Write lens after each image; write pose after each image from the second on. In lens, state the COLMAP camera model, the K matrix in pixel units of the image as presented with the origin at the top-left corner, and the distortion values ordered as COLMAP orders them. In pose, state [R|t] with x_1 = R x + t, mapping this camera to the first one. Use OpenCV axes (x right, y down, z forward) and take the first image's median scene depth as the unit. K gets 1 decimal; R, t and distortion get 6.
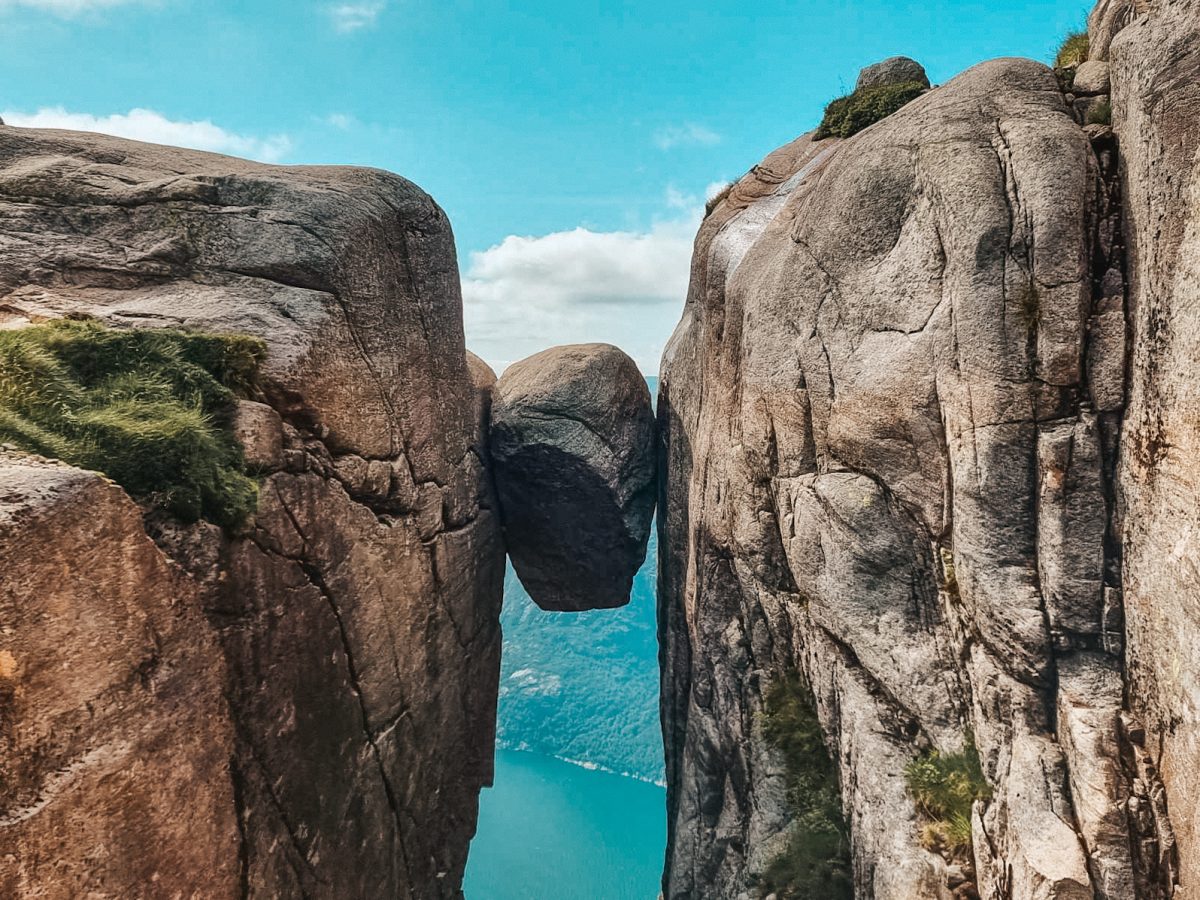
lens RADIAL K [[1293.0, 0, 613.6], [0, 1293.0, 439.8], [0, 0, 1]] dist [0.091188, 0.000000]
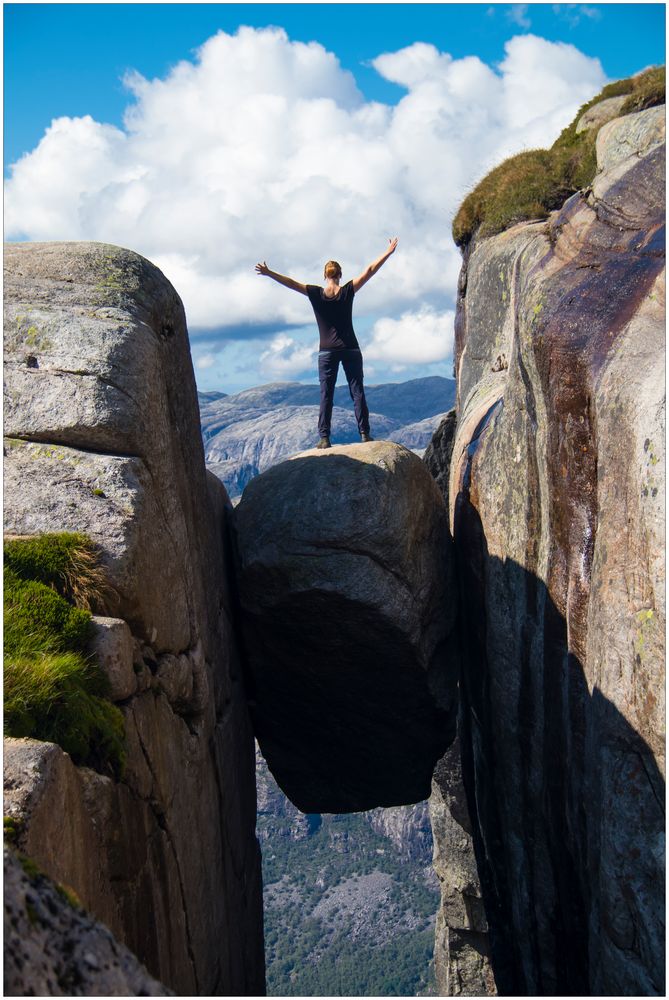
lens RADIAL K [[2117.3, 0, 331.8], [0, 2117.3, 494.5], [0, 0, 1]] dist [0.428008, 0.000000]
pose [[0.996941, -0.060026, 0.050056, -0.173662], [0.059843, 0.998195, 0.005149, -0.093897], [-0.050275, -0.002137, 0.998733, -0.328224]]
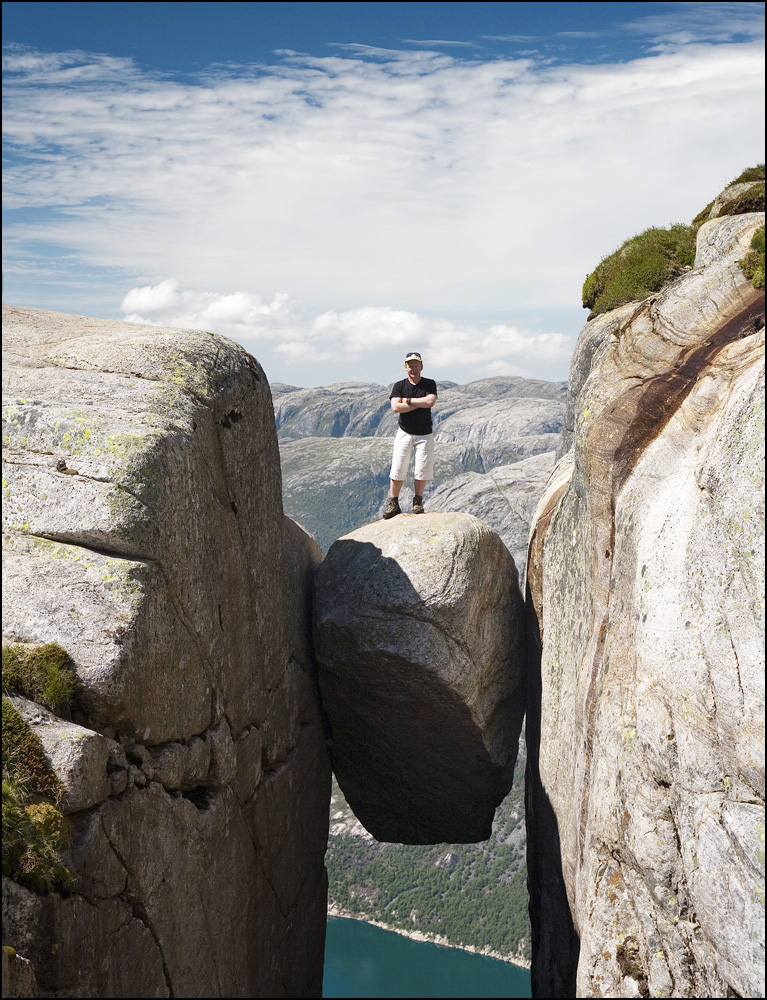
lens RADIAL K [[1858.6, 0, 378.9], [0, 1858.6, 483.2], [0, 0, 1]] dist [0.138496, 0.000000]
pose [[0.999235, -0.001028, -0.039104, -0.020541], [0.001359, 0.999964, 0.008422, -0.182470], [0.039093, -0.008468, 0.999200, -0.228152]]
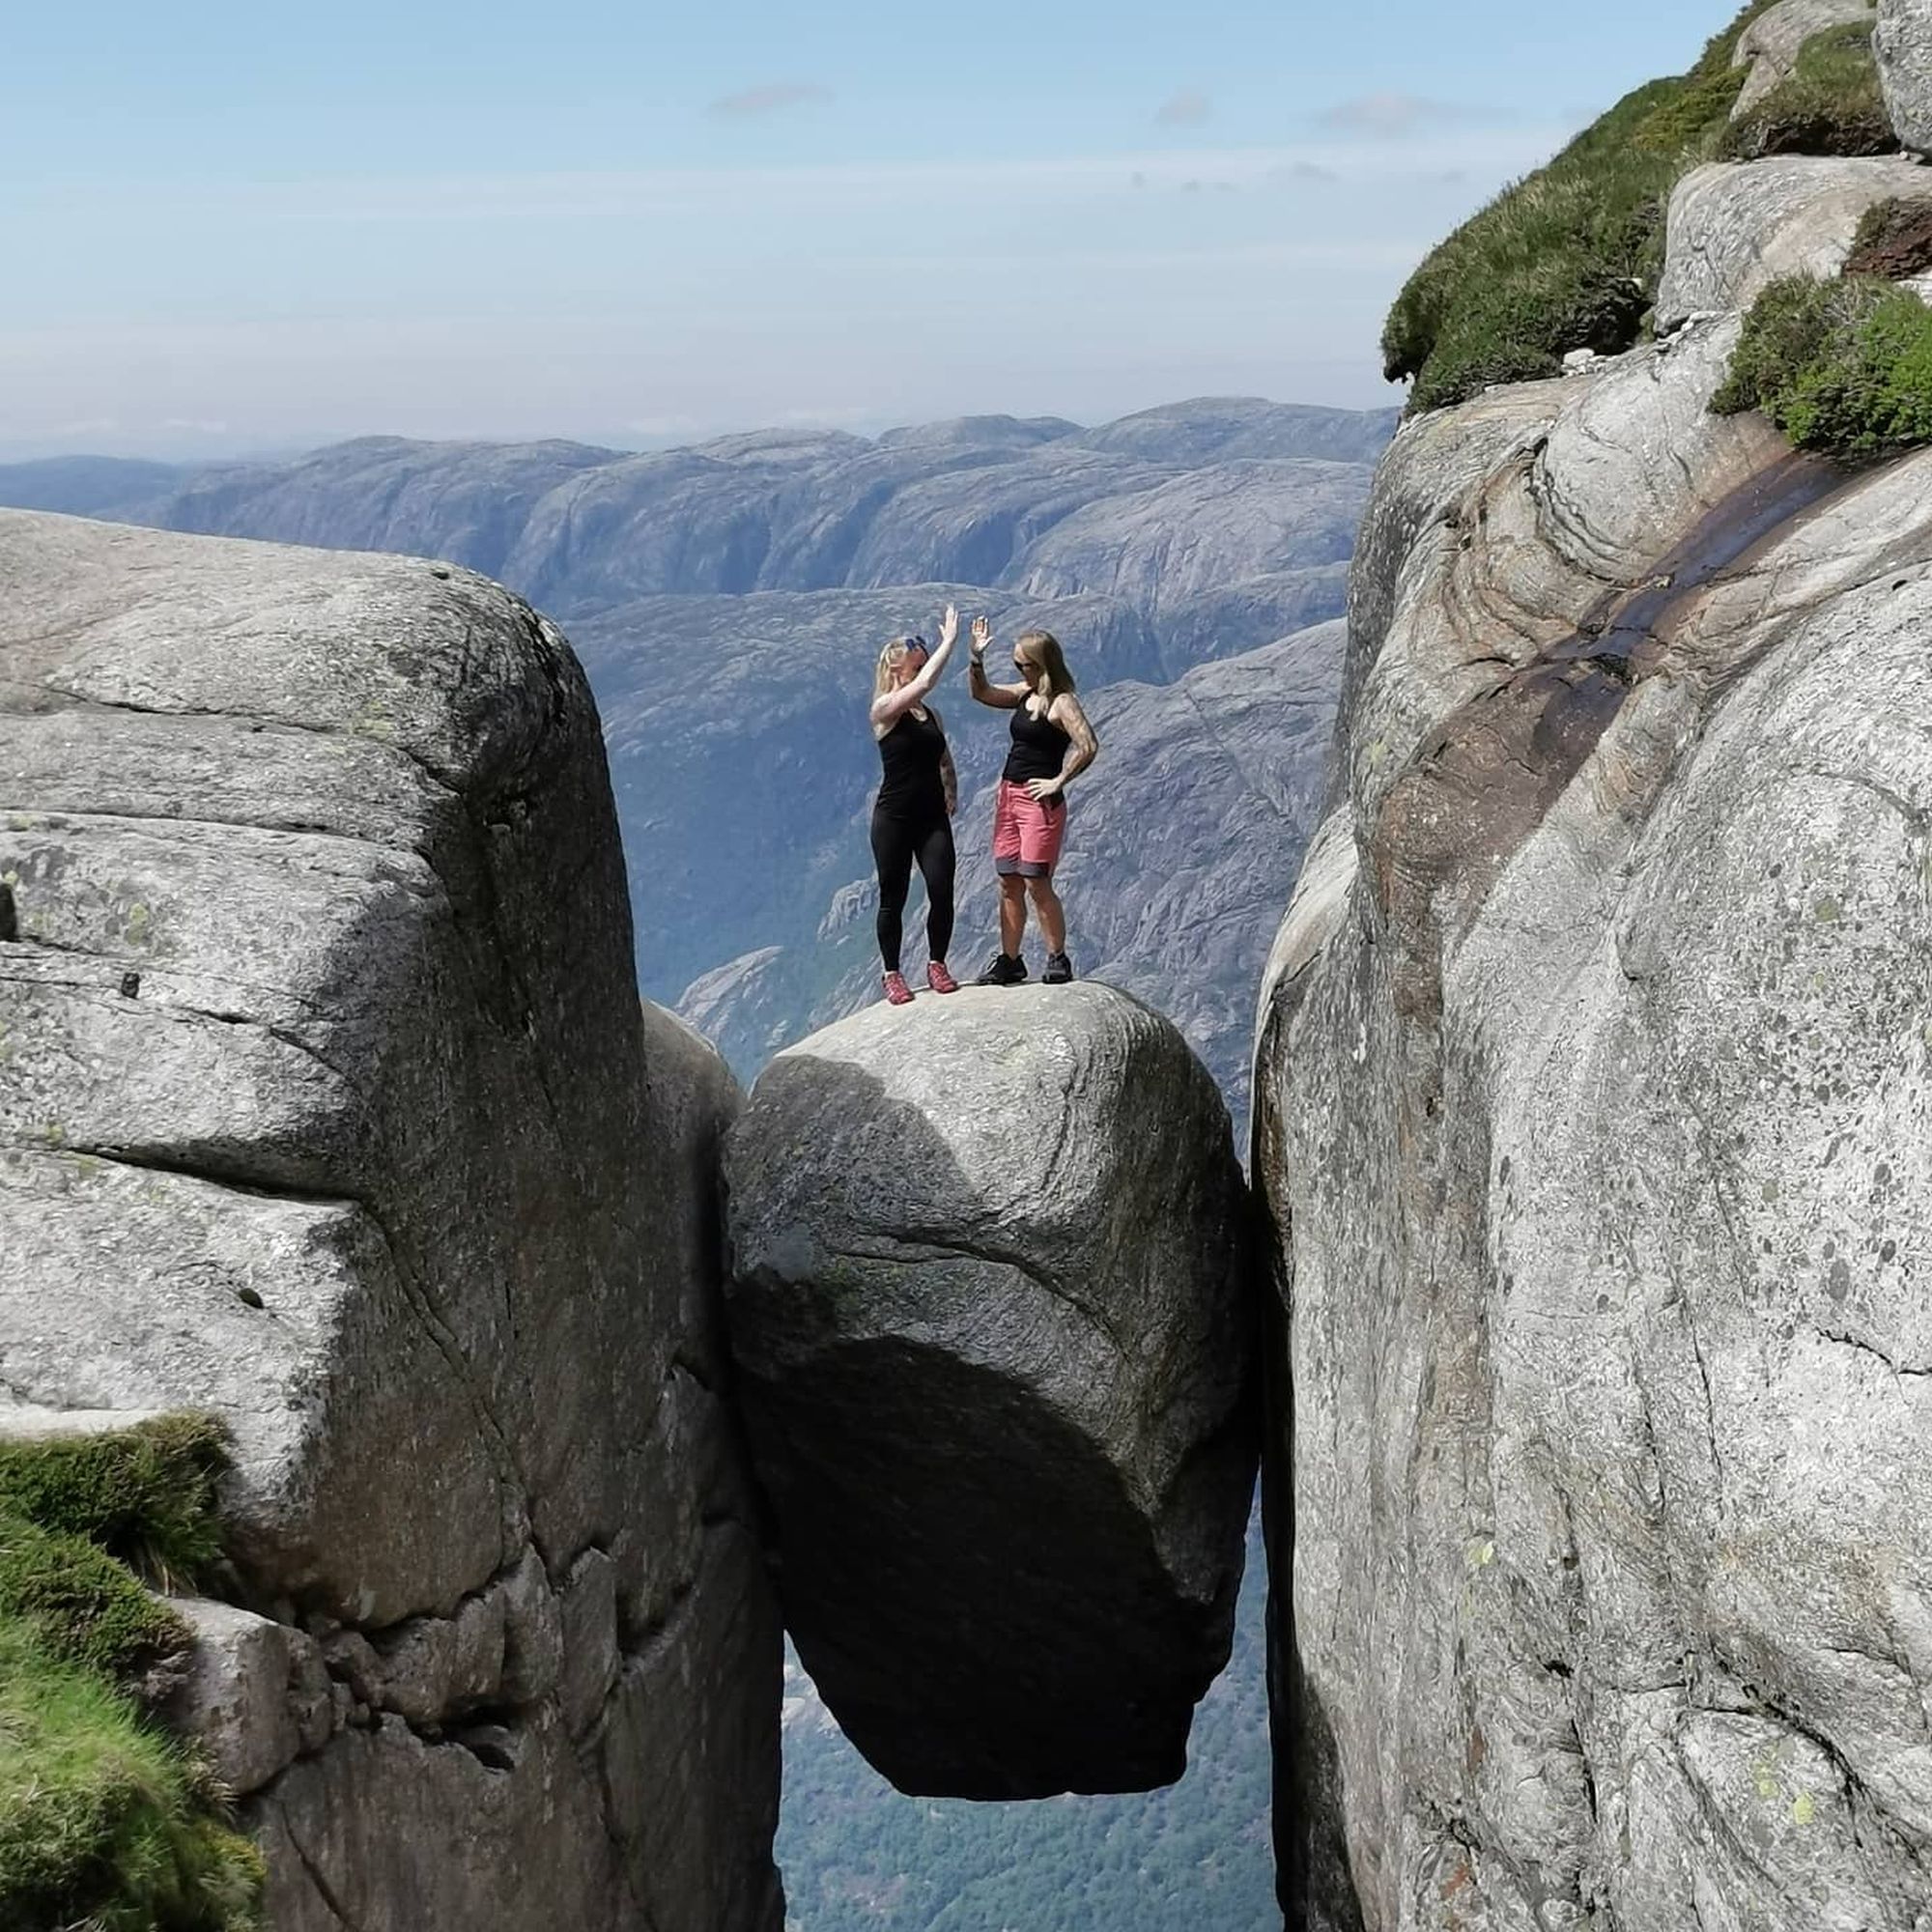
lens RADIAL K [[5359.0, 0, 1017.9], [0, 5359.0, 1036.6], [0, 0, 1]] dist [0.113536, 0.000000]
pose [[0.999281, -0.035811, -0.012411, -0.010367], [0.036577, 0.997001, 0.068201, -0.267947], [0.009932, -0.068606, 0.997594, -0.527980]]
